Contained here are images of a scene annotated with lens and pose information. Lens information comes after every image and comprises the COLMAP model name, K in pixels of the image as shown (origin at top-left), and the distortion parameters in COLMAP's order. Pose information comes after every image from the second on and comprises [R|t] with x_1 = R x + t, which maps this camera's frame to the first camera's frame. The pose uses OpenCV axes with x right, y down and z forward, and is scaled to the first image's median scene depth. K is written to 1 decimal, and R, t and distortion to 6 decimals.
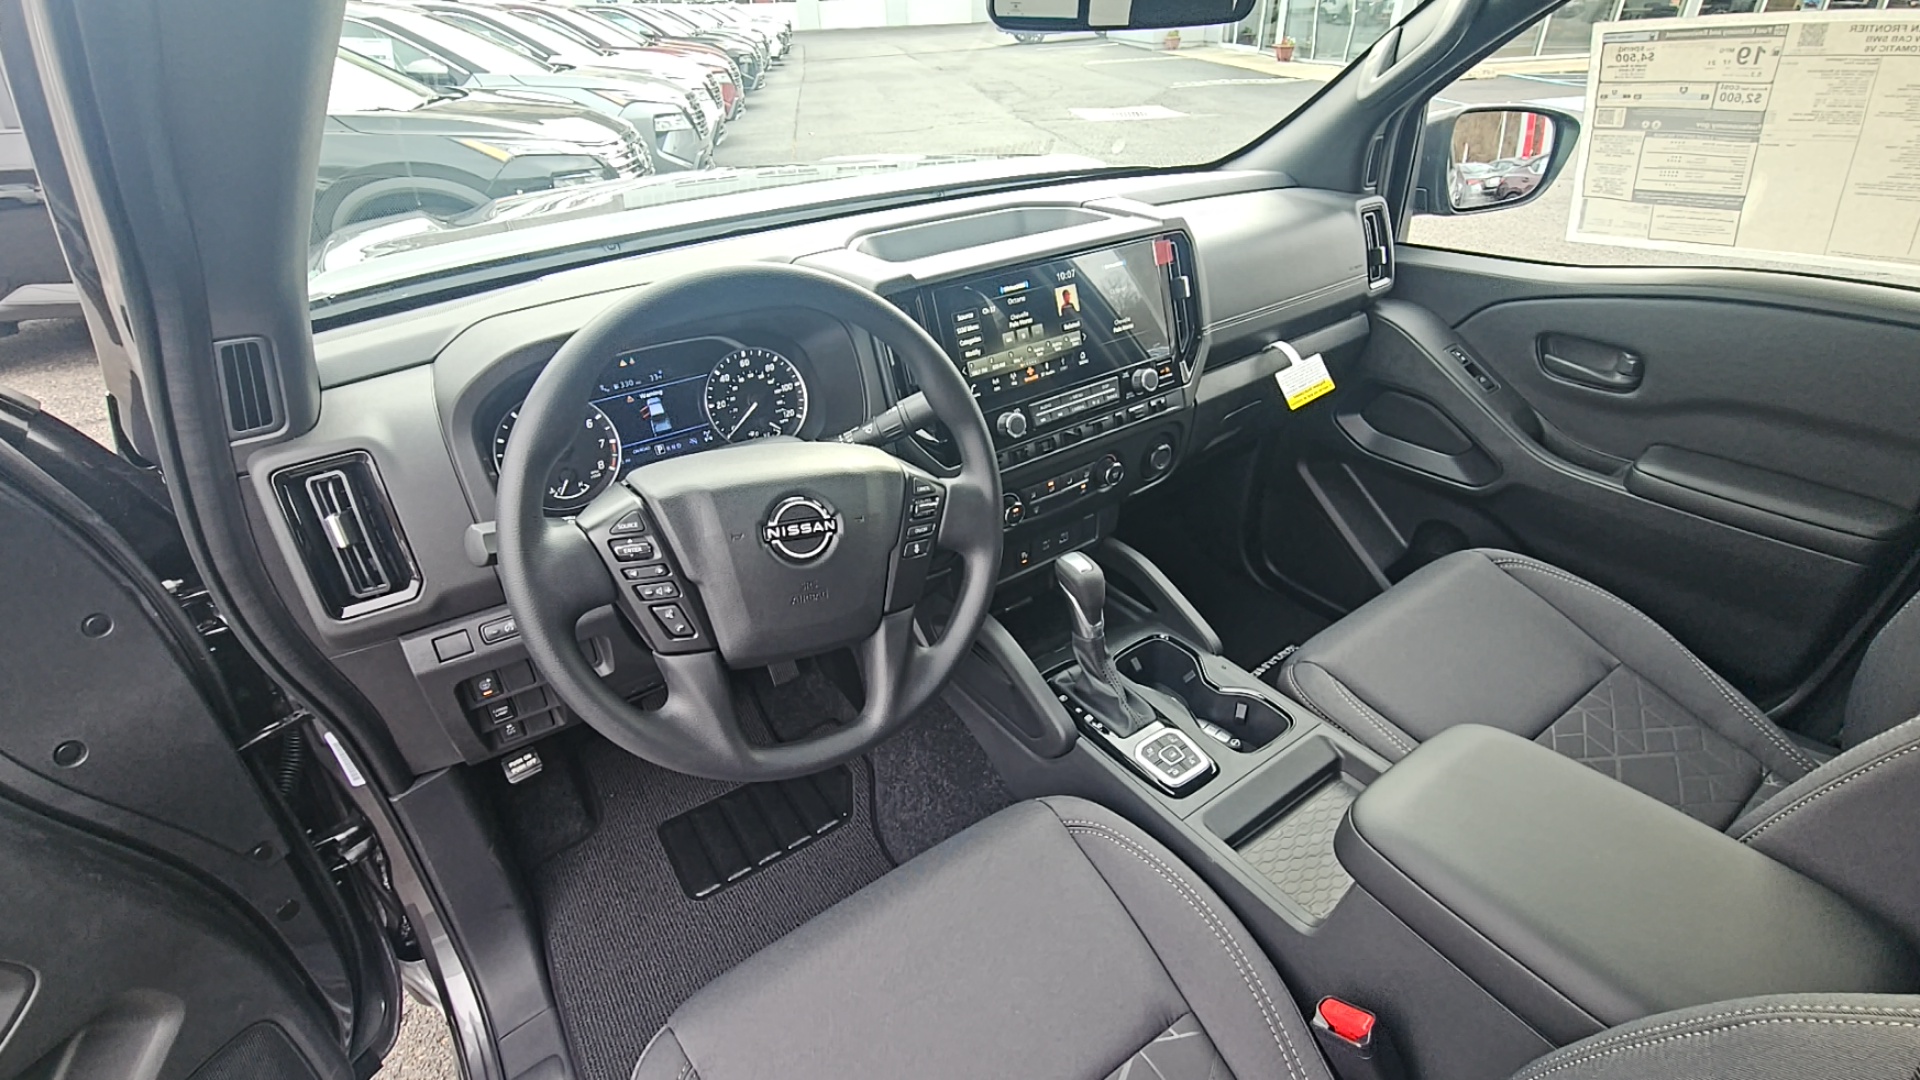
lens RADIAL K [[851.9, 0, 955.3], [0, 851.9, 534.6], [0, 0, 1]] dist [0.012302, -0.008672]
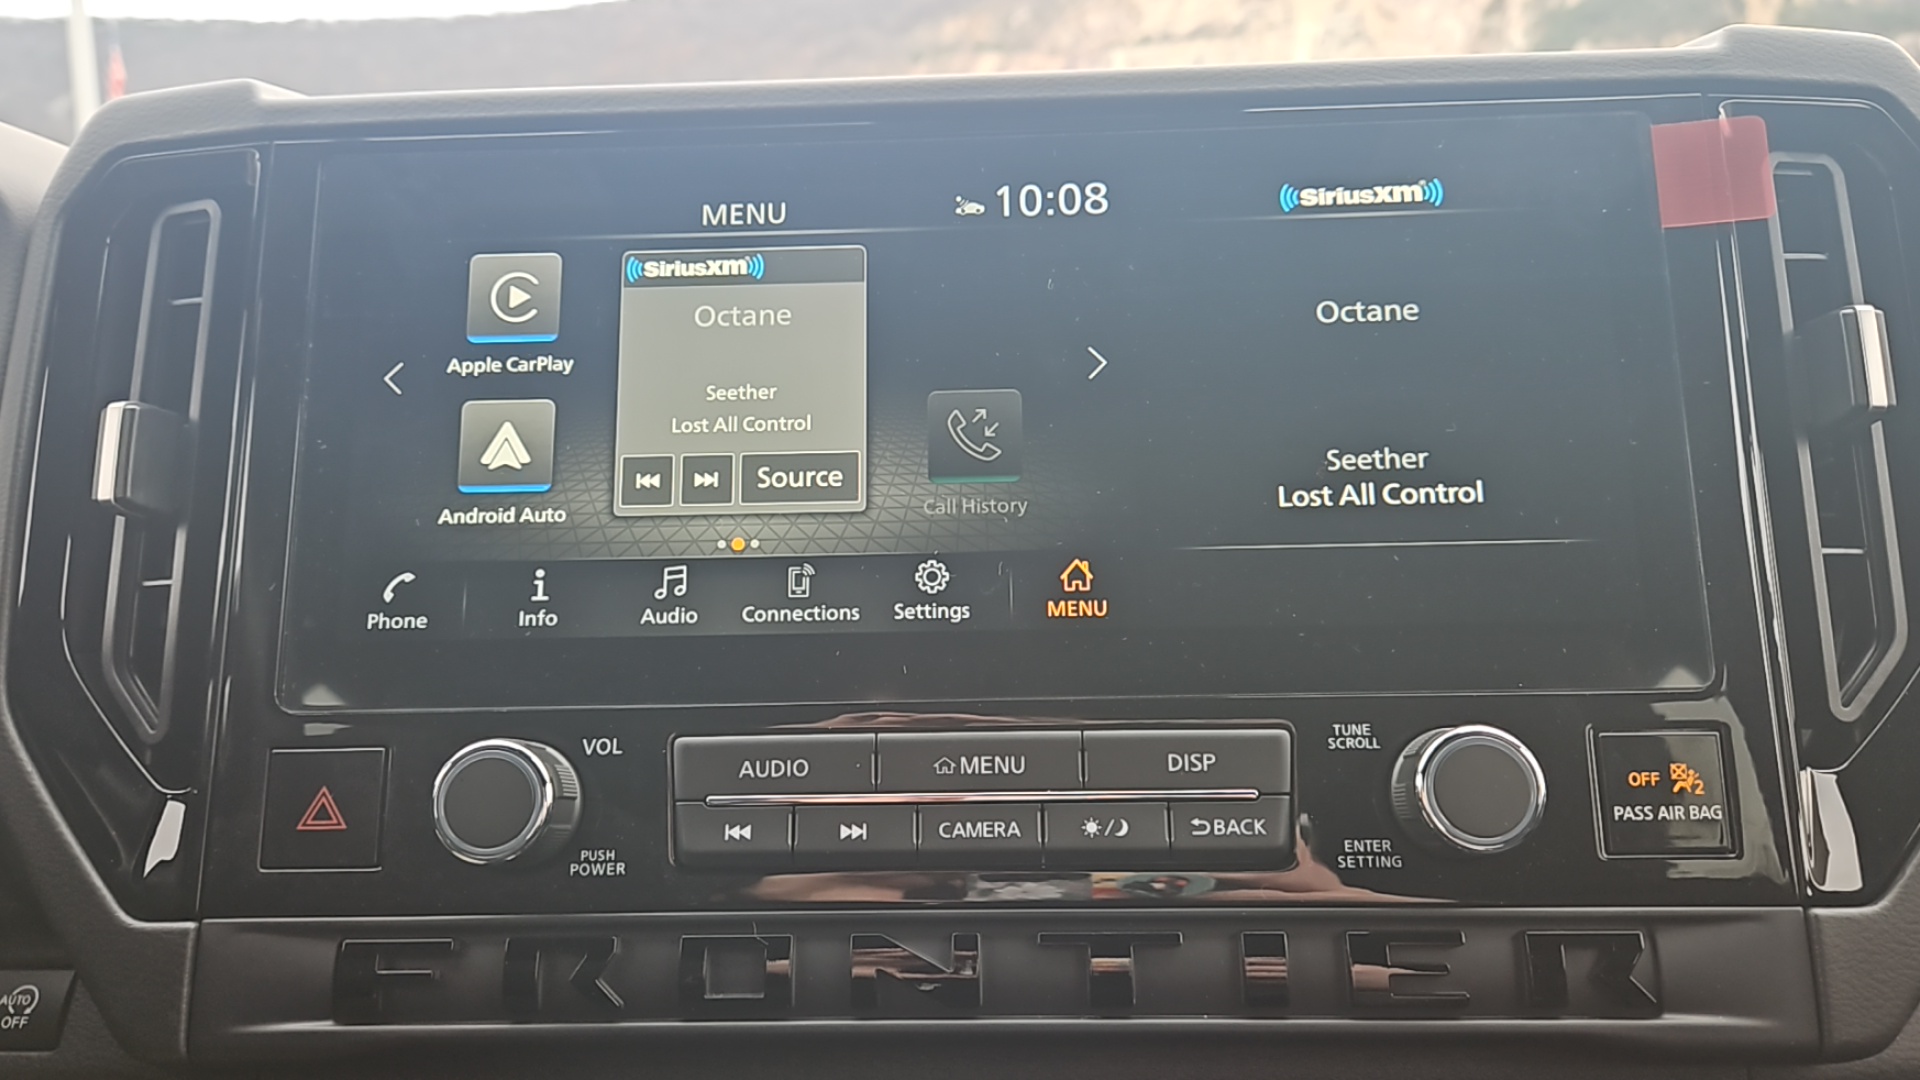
lens RADIAL K [[1436.9, 0, 953.0], [0, 1436.9, 532.5], [0, 0, 1]] dist [0.050743, -0.052835]
pose [[0.793448, 0.089652, -0.601998, 0.330641], [-0.321113, 0.901893, -0.288921, -0.115559], [0.517036, 0.422553, 0.744394, 0.743979]]
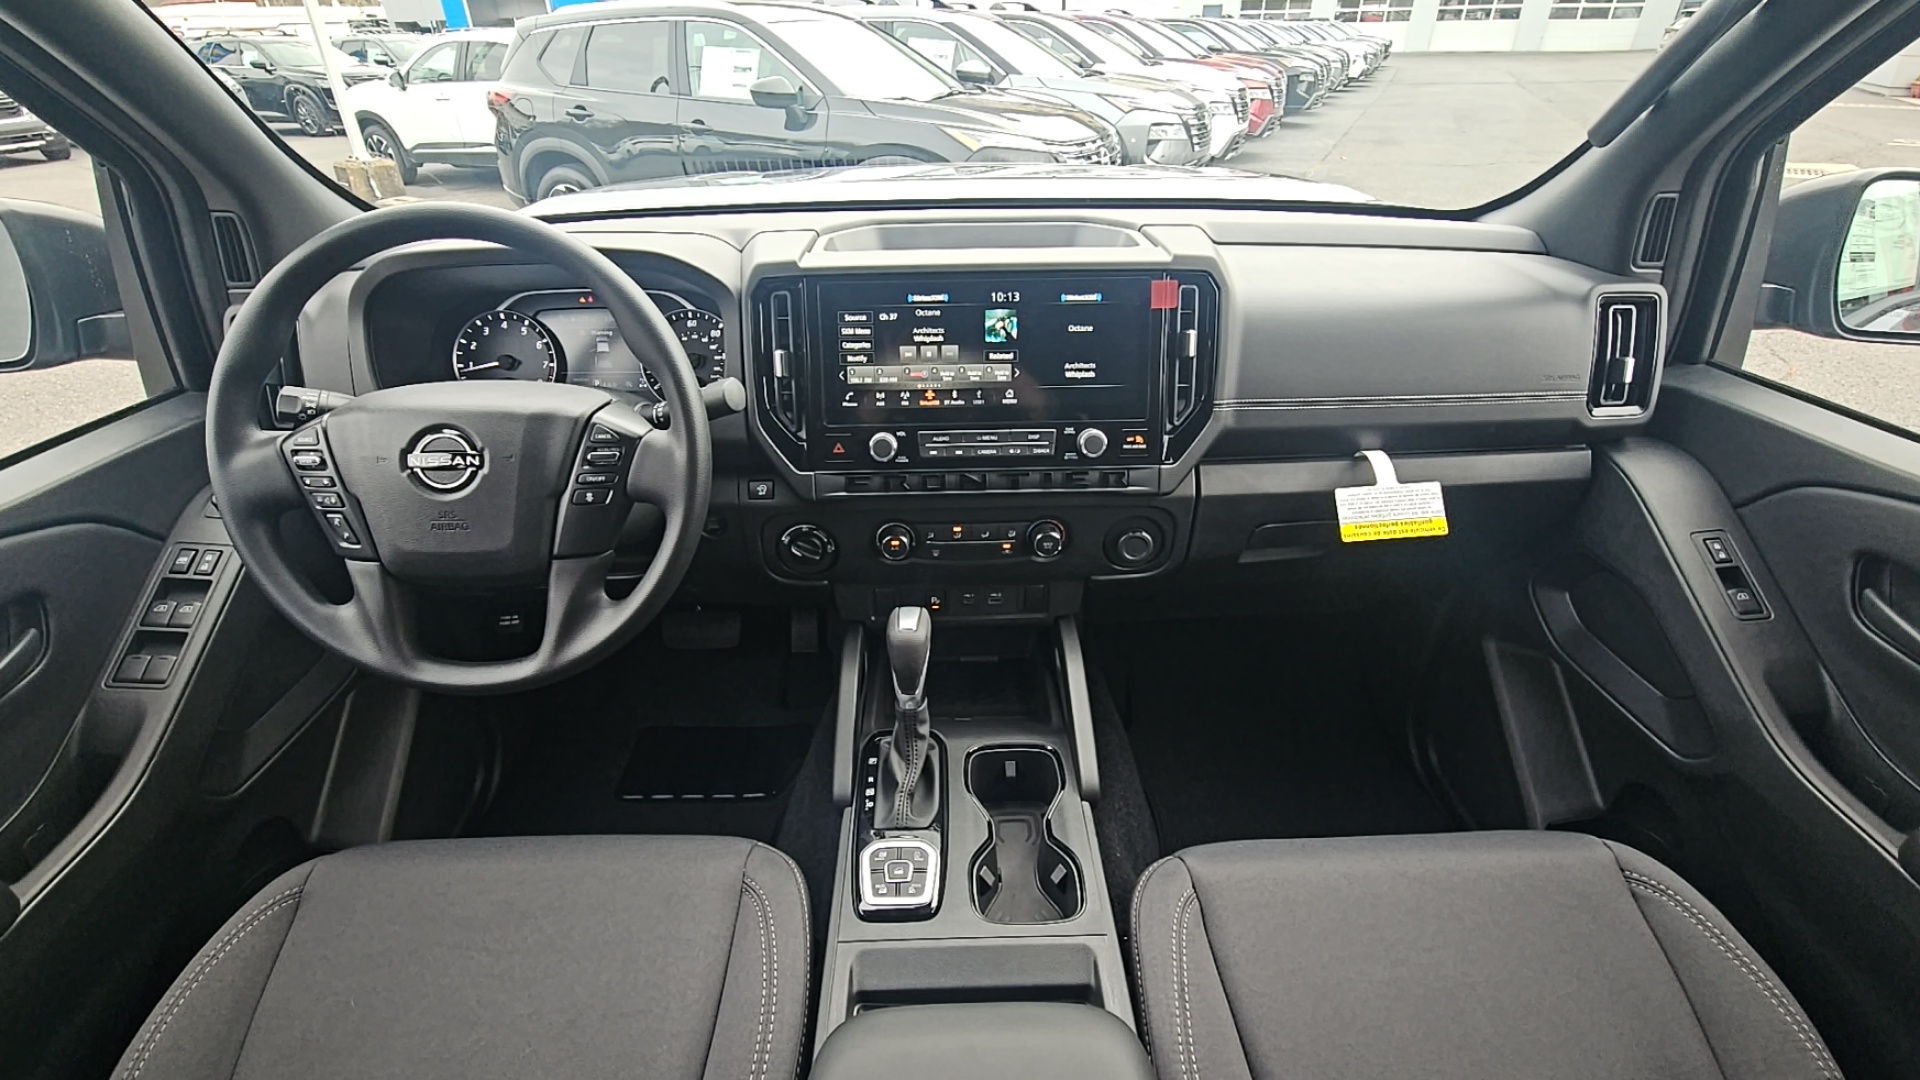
lens RADIAL K [[851.9, 0, 955.7], [0, 851.9, 537.9], [0, 0, 1]] dist [0.012302, -0.008672]
pose [[0.831304, 0.302230, -0.466466, 0.551805], [-0.307663, 0.949156, 0.066675, -0.115543], [0.462900, 0.088087, 0.882023, 0.242987]]
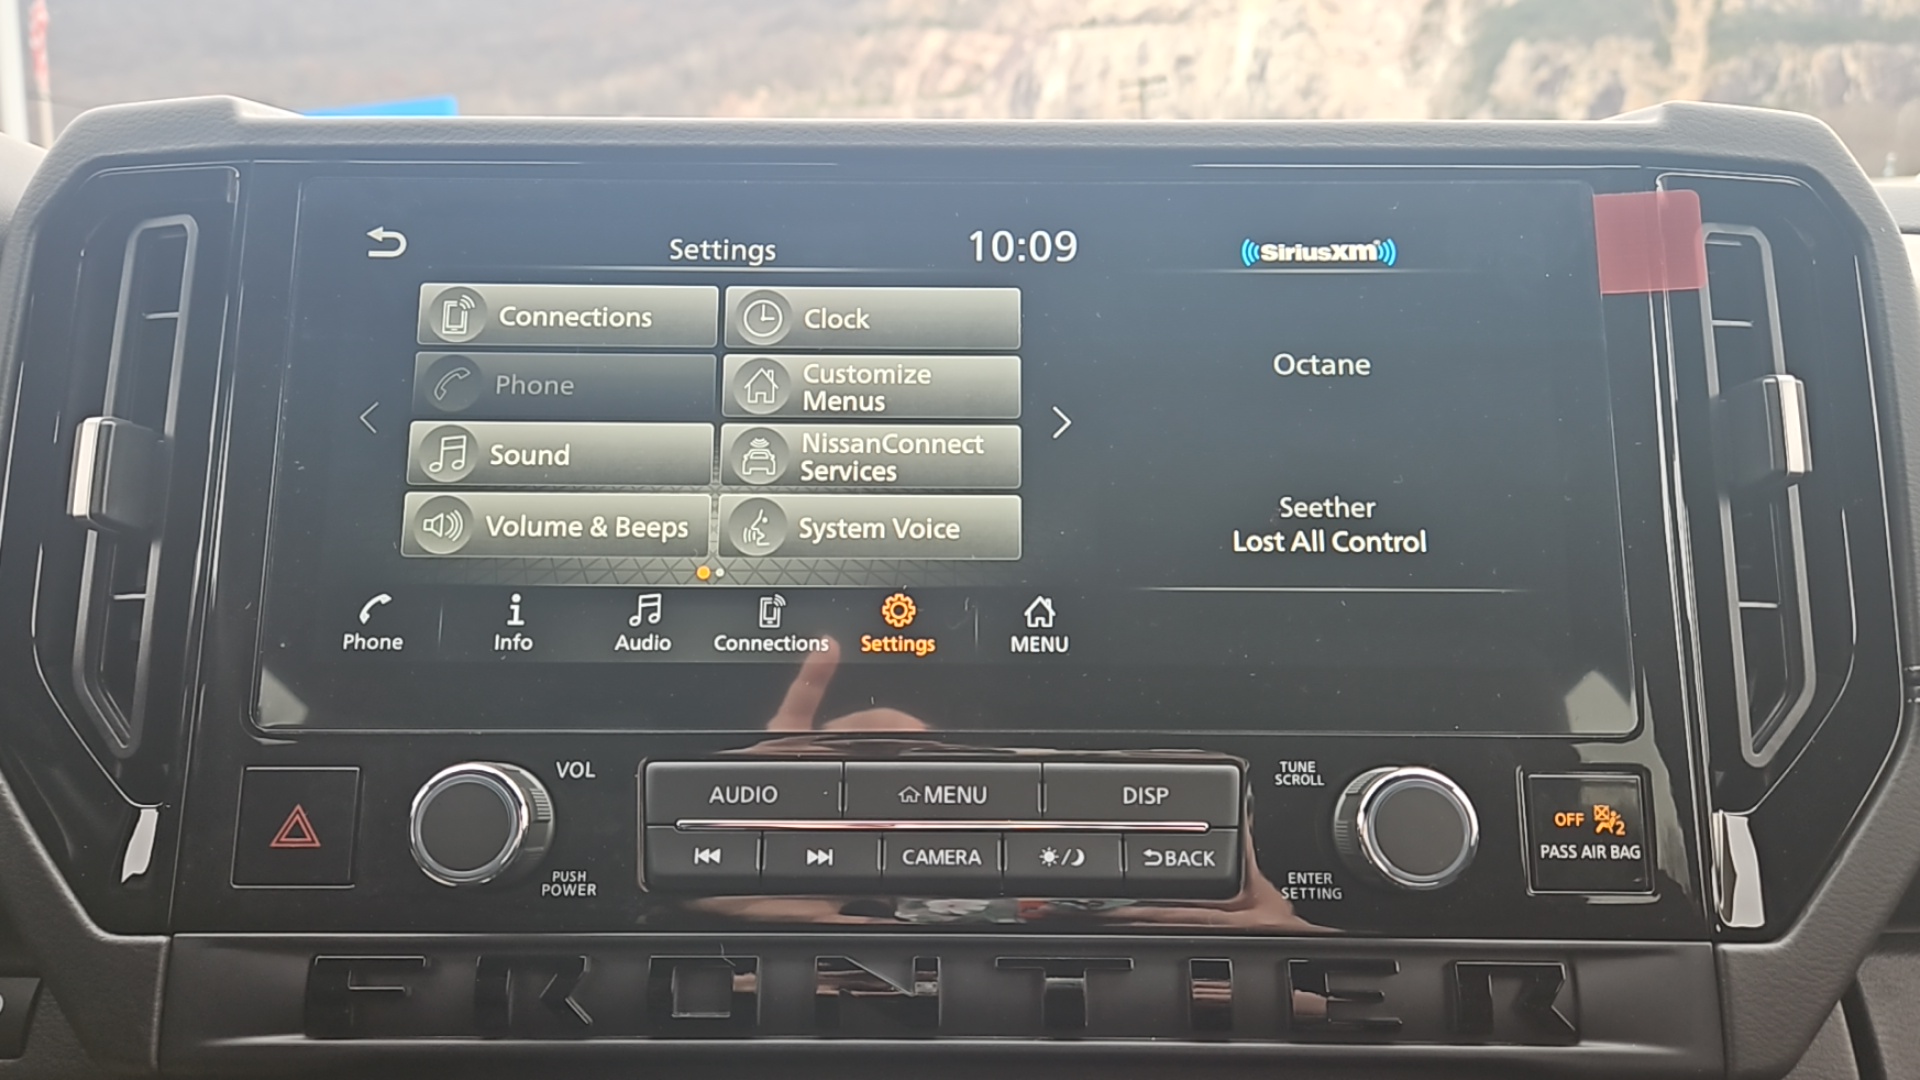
lens RADIAL K [[1436.9, 0, 948.4], [0, 1436.9, 527.6], [0, 0, 1]] dist [0.050743, -0.052835]
pose [[0.816014, 0.116471, -0.566176, 0.329295], [-0.330647, 0.897468, -0.291930, -0.122156], [0.474124, 0.425424, 0.770858, 0.724920]]
